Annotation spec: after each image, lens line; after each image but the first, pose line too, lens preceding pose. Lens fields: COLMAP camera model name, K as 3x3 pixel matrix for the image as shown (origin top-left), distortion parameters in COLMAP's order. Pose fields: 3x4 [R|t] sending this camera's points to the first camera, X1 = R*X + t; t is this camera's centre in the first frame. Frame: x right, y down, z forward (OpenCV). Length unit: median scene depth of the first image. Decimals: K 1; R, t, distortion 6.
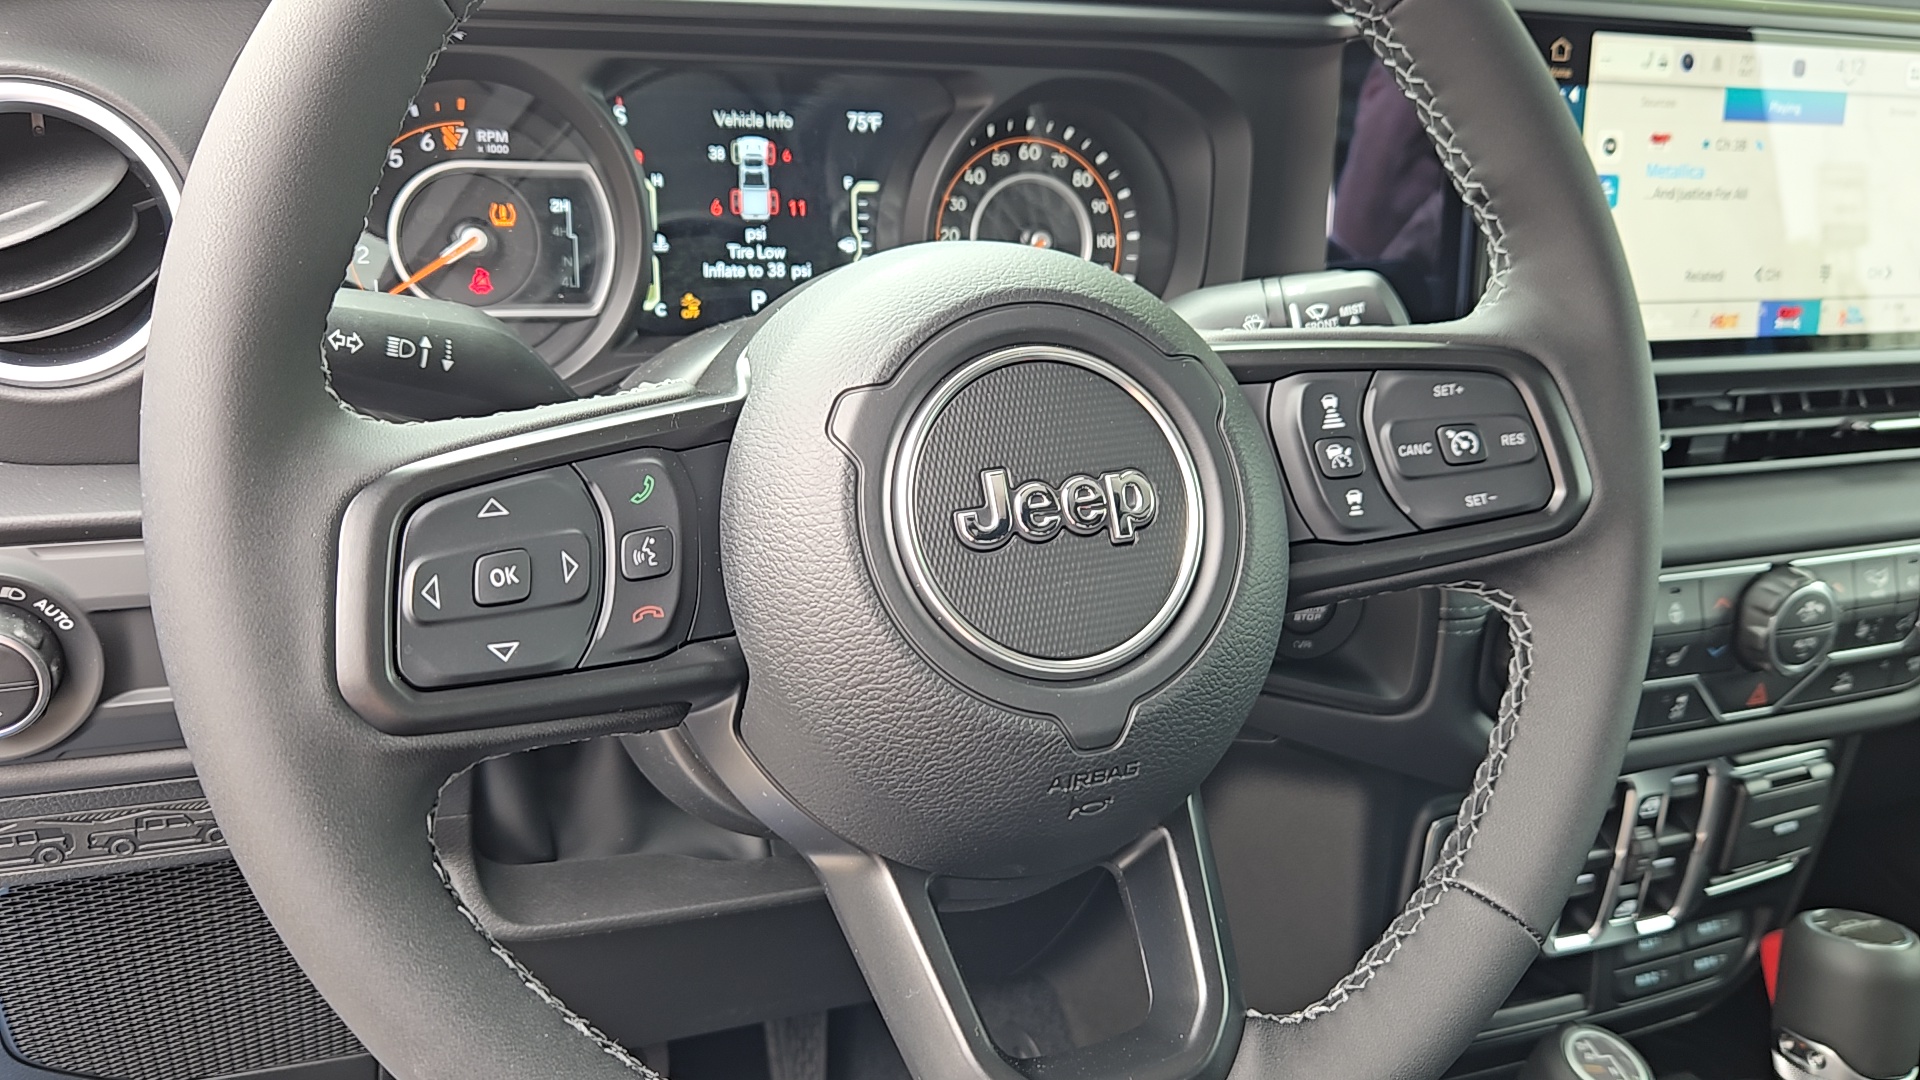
lens RADIAL K [[1629.4, 0, 960.0], [0, 1629.4, 540.0], [0, 0, 1]] dist [-0.004997, 0.009077]
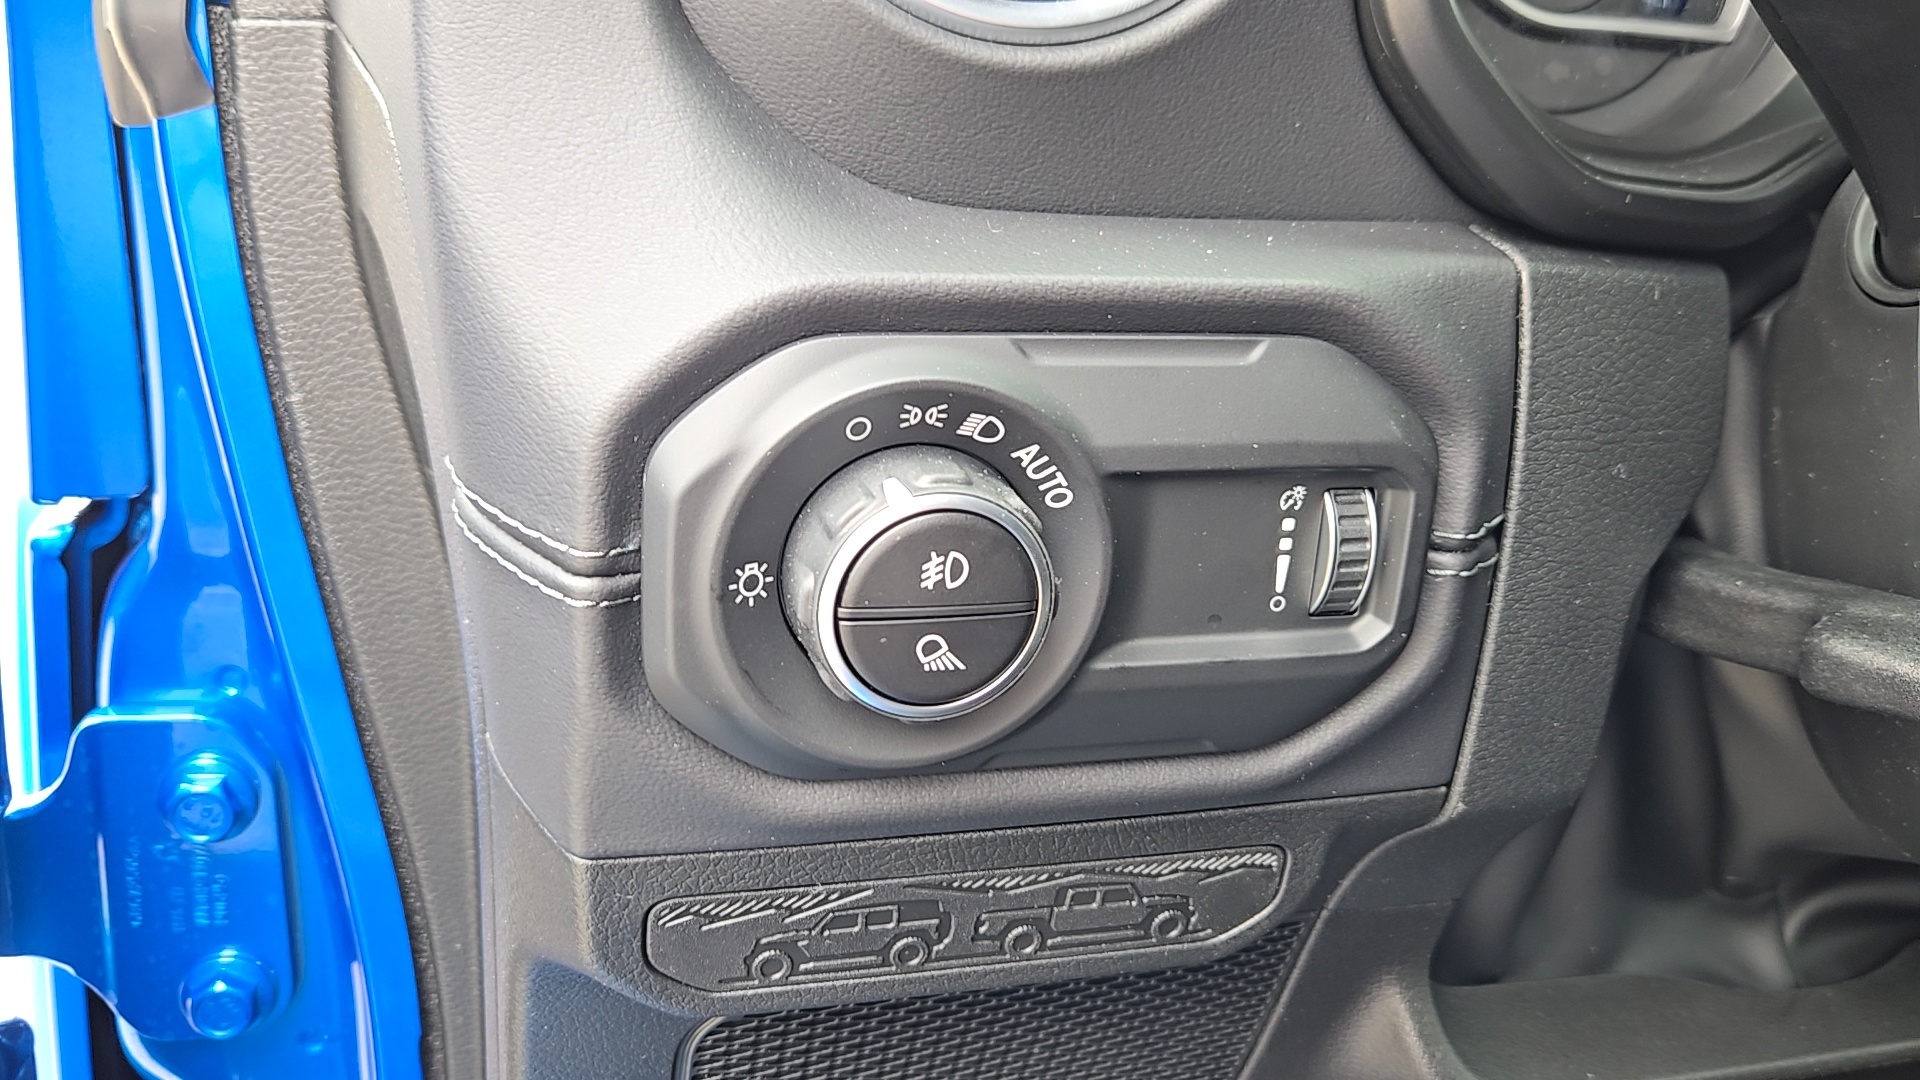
lens RADIAL K [[1664.3, 0, 963.9], [0, 1664.3, 524.3], [0, 0, 1]] dist [-0.000537, 0.004098]
pose [[0.993493, 0.017170, -0.112588, -0.405761], [-0.023498, 0.998203, -0.055123, 0.069651], [0.111439, 0.057410, 0.992112, 0.377410]]
